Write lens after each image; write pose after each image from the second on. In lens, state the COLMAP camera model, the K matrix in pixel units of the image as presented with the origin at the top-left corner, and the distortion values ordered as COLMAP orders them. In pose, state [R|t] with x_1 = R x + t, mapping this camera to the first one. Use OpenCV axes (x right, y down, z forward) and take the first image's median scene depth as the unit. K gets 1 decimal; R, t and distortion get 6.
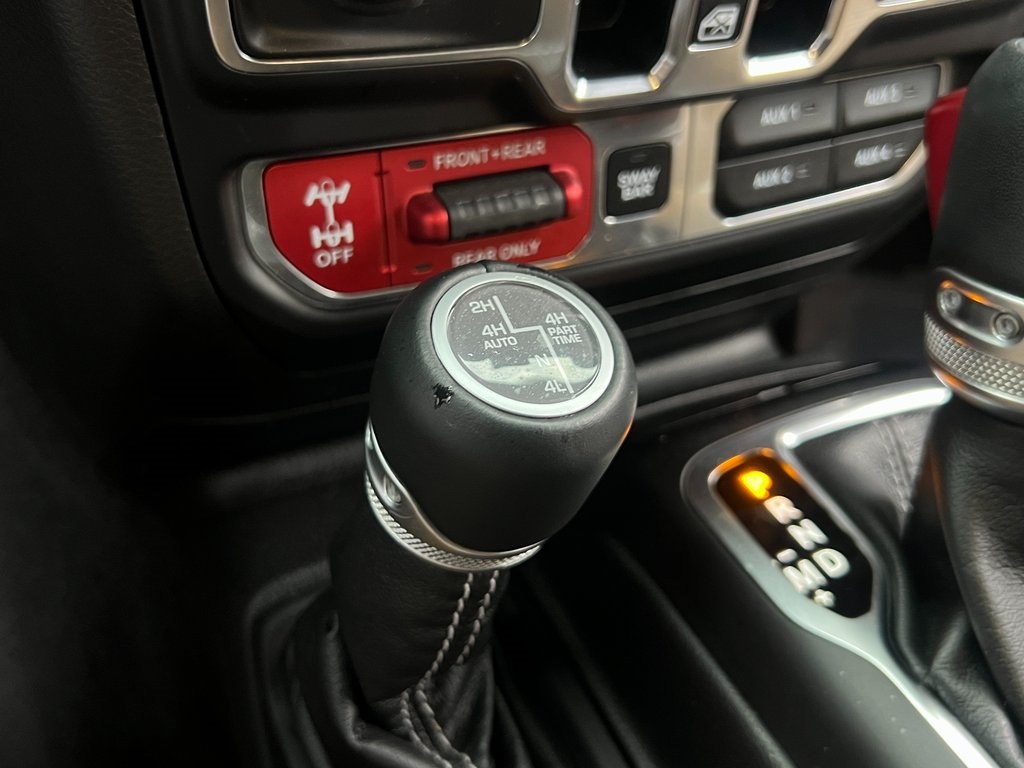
lens RADIAL K [[1026.8, 0, 512.0], [0, 1026.8, 384.0], [0, 0, 1]] dist [0.157704, -0.582365]
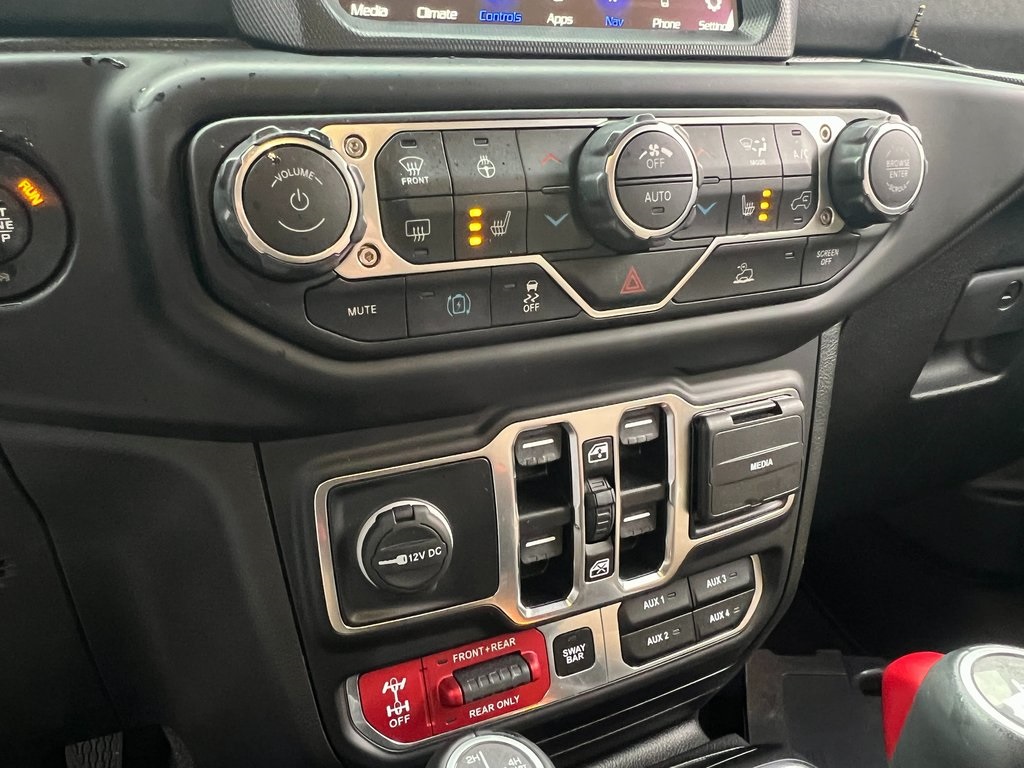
lens RADIAL K [[768.4, 0, 481.2], [0, 768.4, 428.9], [0, 0, 1]] dist [0.003932, -0.000604]
pose [[0.991033, -0.116786, -0.064922, 0.105852], [0.082657, 0.917584, -0.388854, -0.059826], [0.104984, 0.380001, 0.919009, -0.361700]]
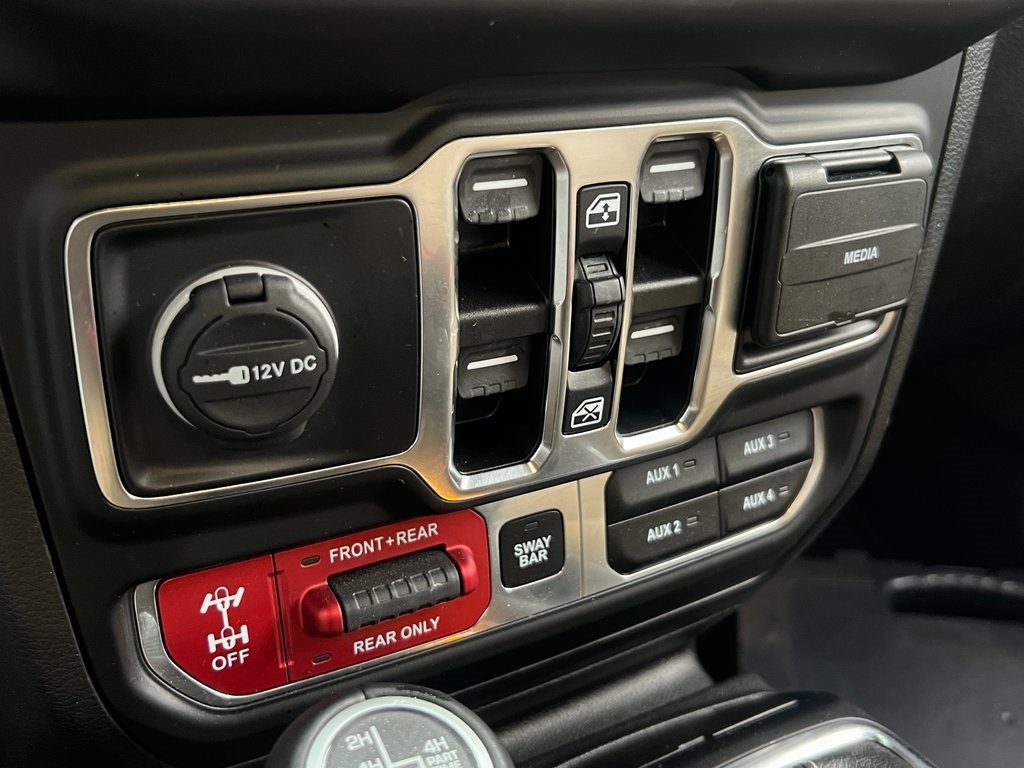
lens RADIAL K [[1026.8, 0, 512.0], [0, 1026.8, 384.0], [0, 0, 1]] dist [0.157704, -0.582365]
pose [[0.996780, -0.062135, 0.050676, 0.065401], [0.073100, 0.963918, -0.255968, -0.103434], [-0.032943, 0.258848, 0.965356, -0.046257]]
